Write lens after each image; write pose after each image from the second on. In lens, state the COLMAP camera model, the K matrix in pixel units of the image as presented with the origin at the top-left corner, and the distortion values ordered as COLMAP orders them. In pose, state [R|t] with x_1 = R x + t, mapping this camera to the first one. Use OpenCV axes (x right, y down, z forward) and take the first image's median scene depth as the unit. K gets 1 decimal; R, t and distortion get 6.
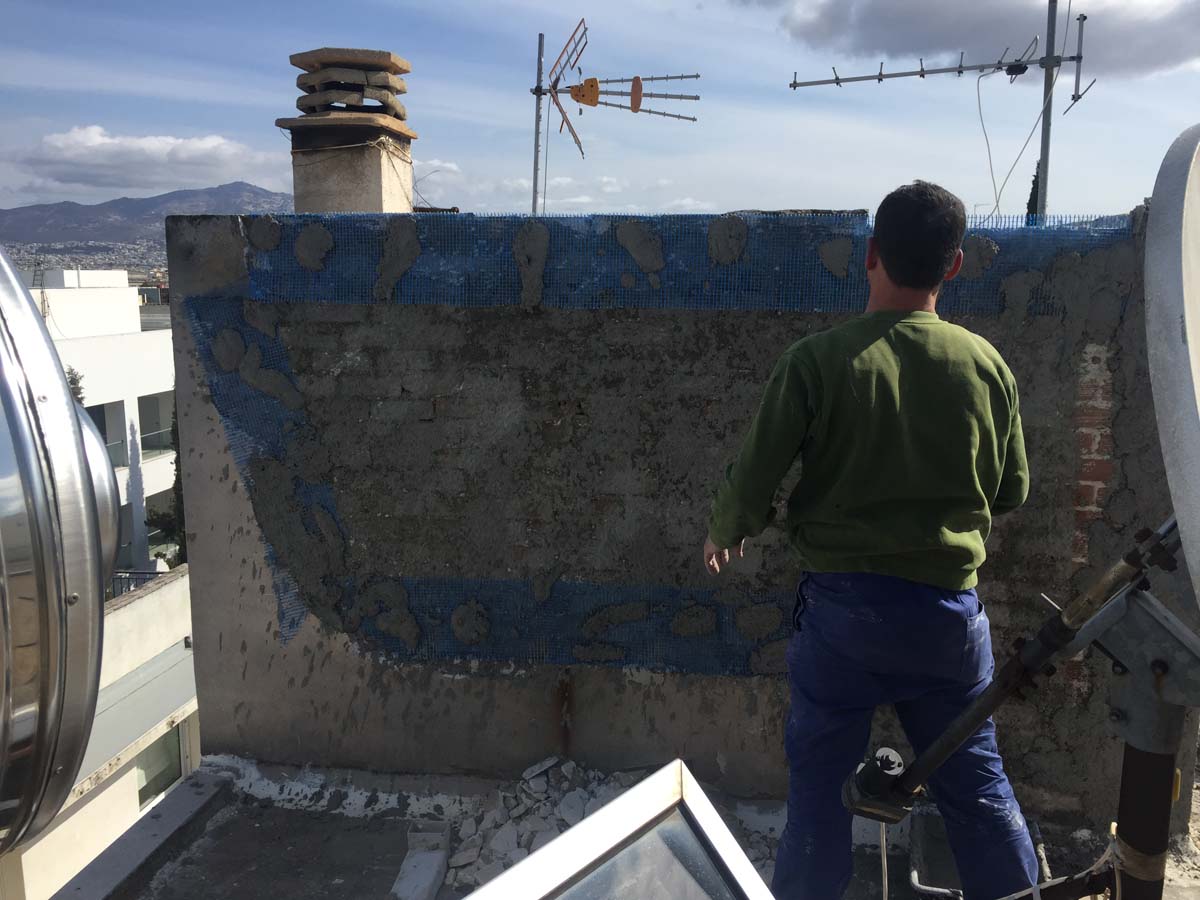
lens RADIAL K [[1021.7, 0, 591.8], [0, 1021.7, 451.1], [0, 0, 1]] dist [0.078225, -0.105069]
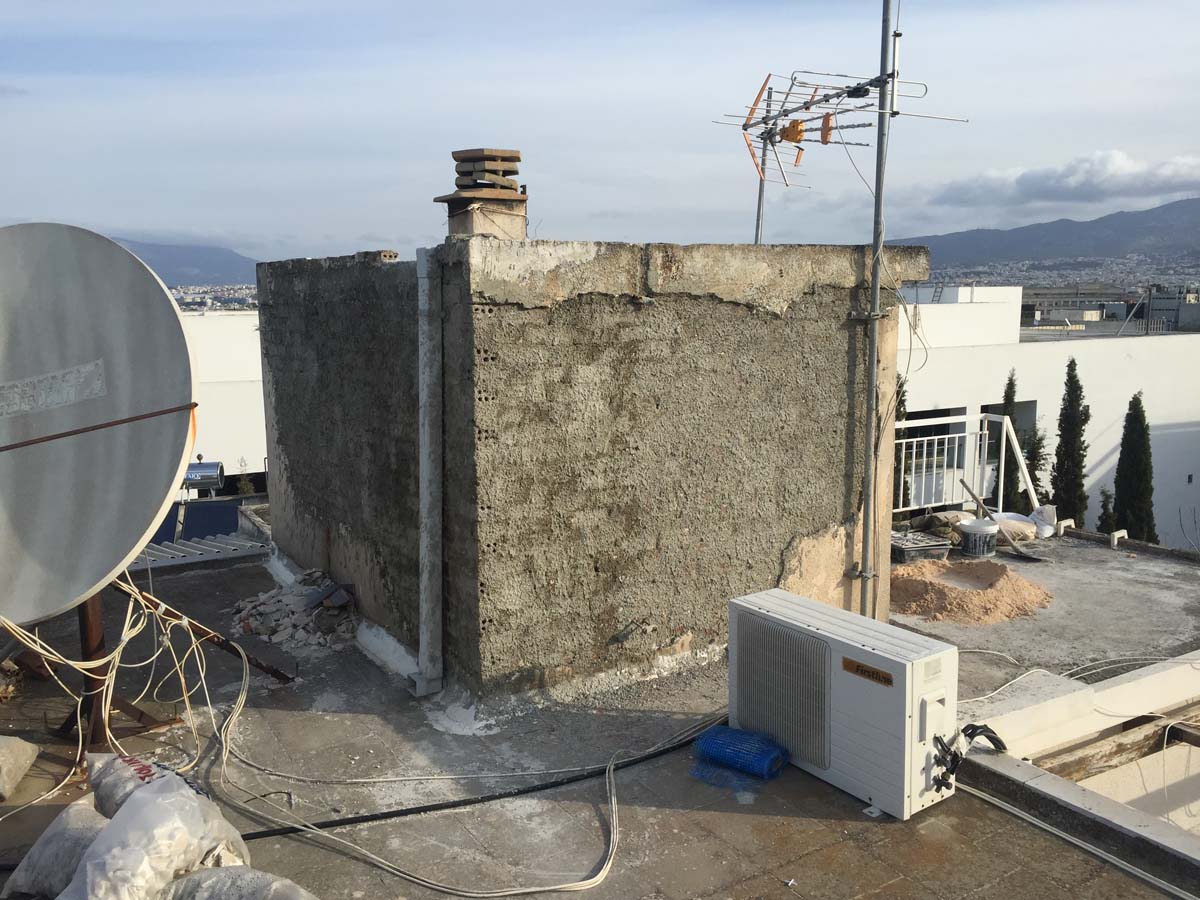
lens RADIAL K [[1021.7, 0, 591.8], [0, 1021.7, 451.1], [0, 0, 1]] dist [0.078225, -0.105069]
pose [[0.632792, 0.115869, -0.765604, 0.779485], [-0.126988, 0.990883, 0.045005, -0.017827], [0.763838, 0.068743, 0.641736, 0.111977]]
